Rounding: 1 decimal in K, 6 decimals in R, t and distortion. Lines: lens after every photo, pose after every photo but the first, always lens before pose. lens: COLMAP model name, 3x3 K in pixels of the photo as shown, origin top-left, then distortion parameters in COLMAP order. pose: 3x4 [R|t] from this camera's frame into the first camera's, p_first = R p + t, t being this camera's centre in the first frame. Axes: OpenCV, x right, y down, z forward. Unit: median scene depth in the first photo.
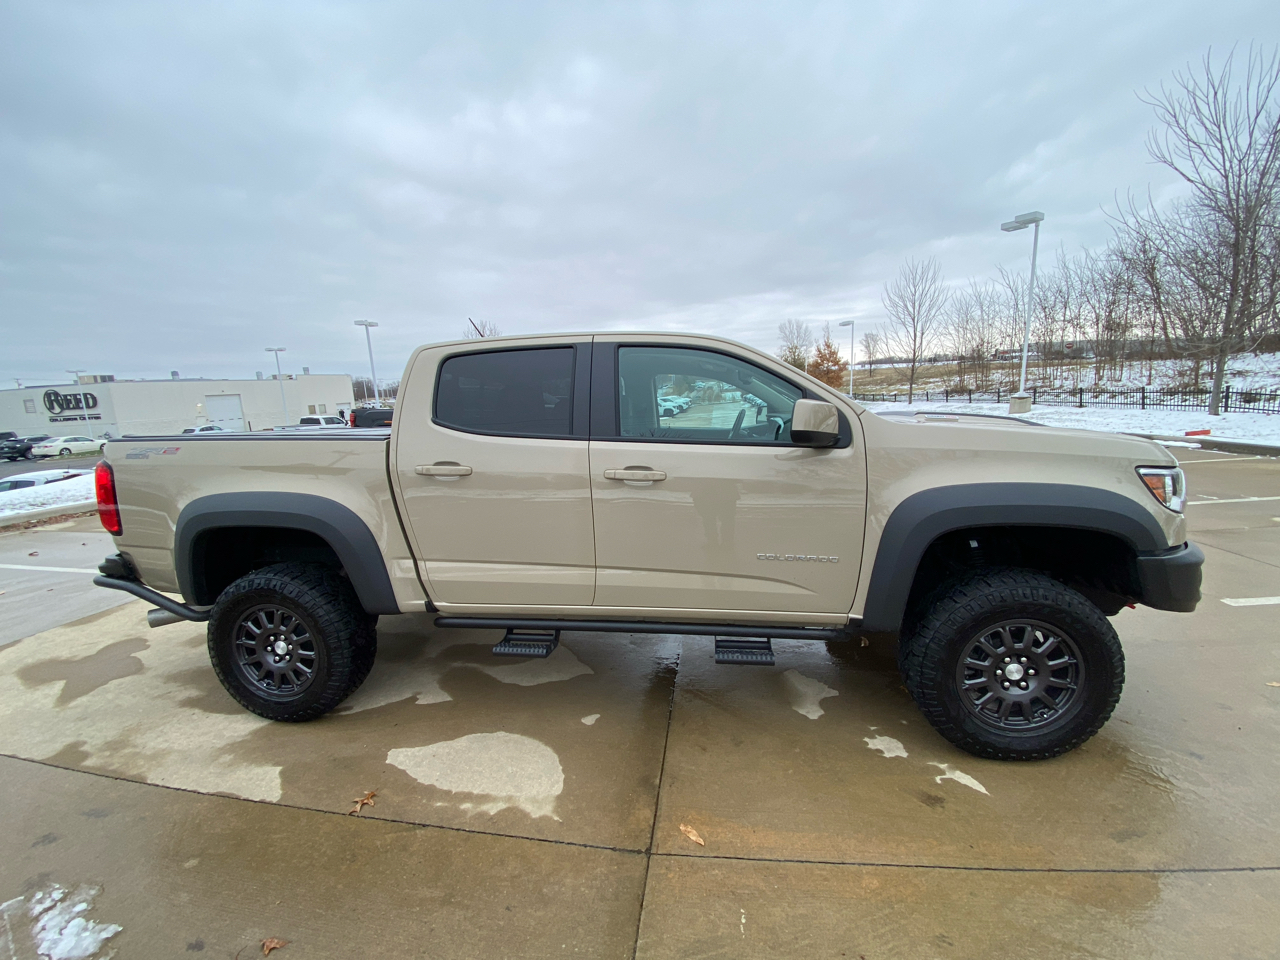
lens RADIAL K [[513.0, 0, 638.3], [0, 513.0, 486.1], [0, 0, 1]] dist [0.010331, -0.016287]
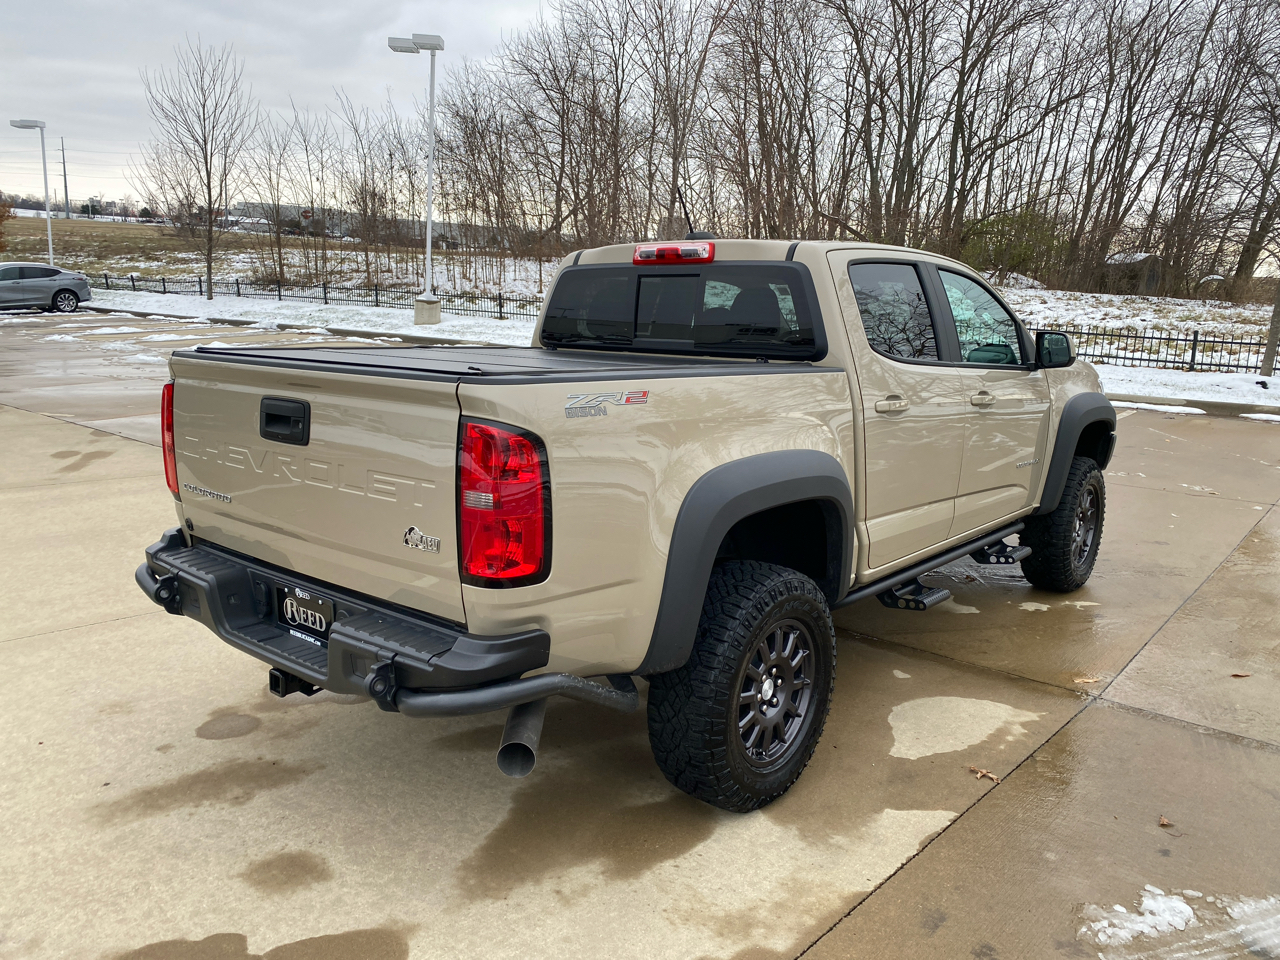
lens RADIAL K [[964.5, 0, 640.0], [0, 964.5, 480.0], [0, 0, 1]] dist [0.027454, -0.031978]
pose [[0.533882, -0.108201, 0.838607, -1.759331], [0.082353, 0.993718, 0.075785, -0.059308], [-0.841539, 0.028602, 0.539439, 0.453684]]
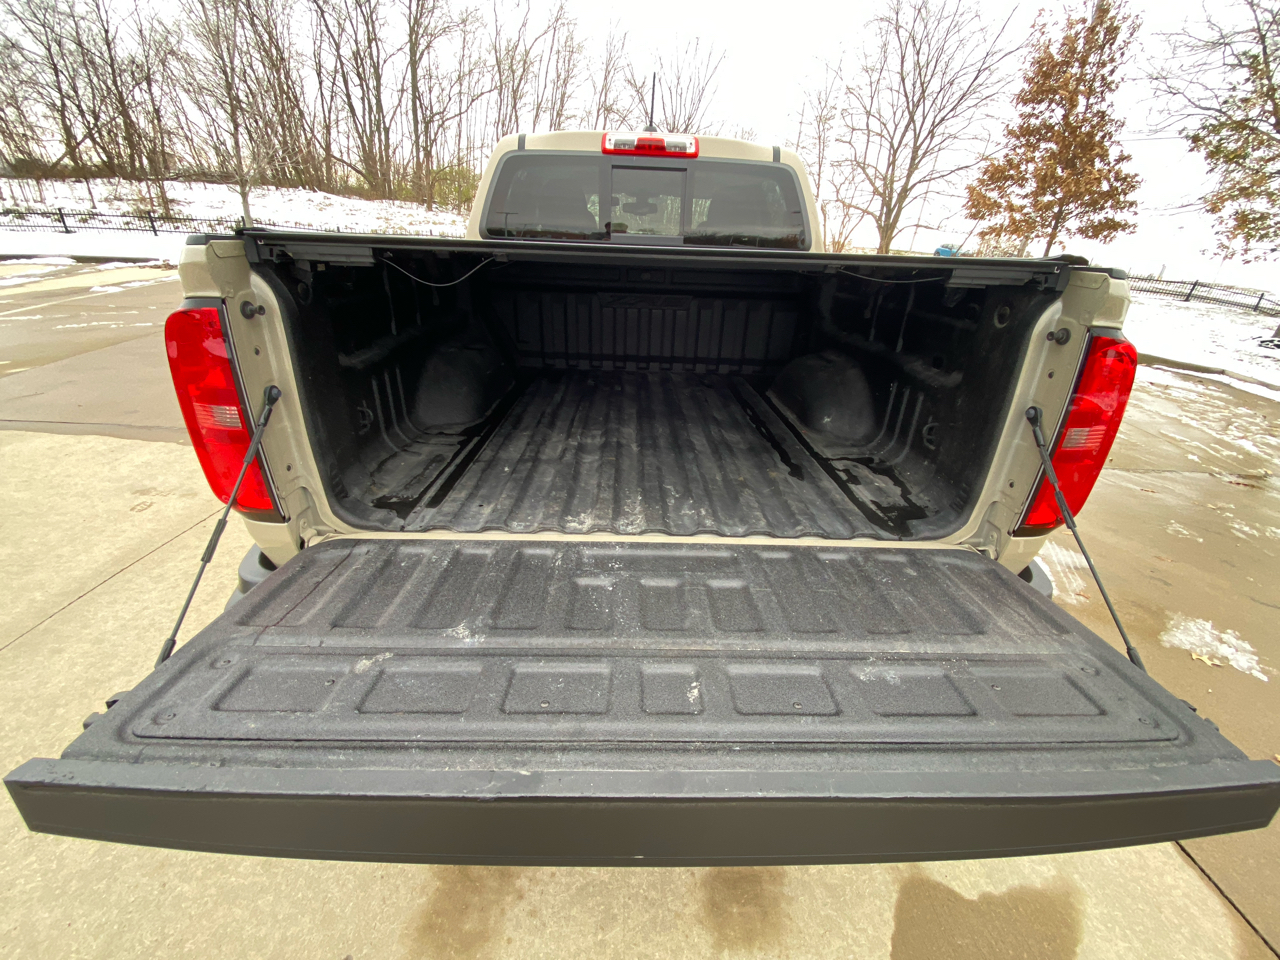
lens RADIAL K [[513.0, 0, 638.3], [0, 513.0, 486.1], [0, 0, 1]] dist [0.010331, -0.016287]
pose [[-0.142667, -0.399401, 0.905607, -1.415018], [0.103477, 0.903934, 0.414965, -0.138389], [-0.984347, 0.152911, -0.087633, 1.408380]]
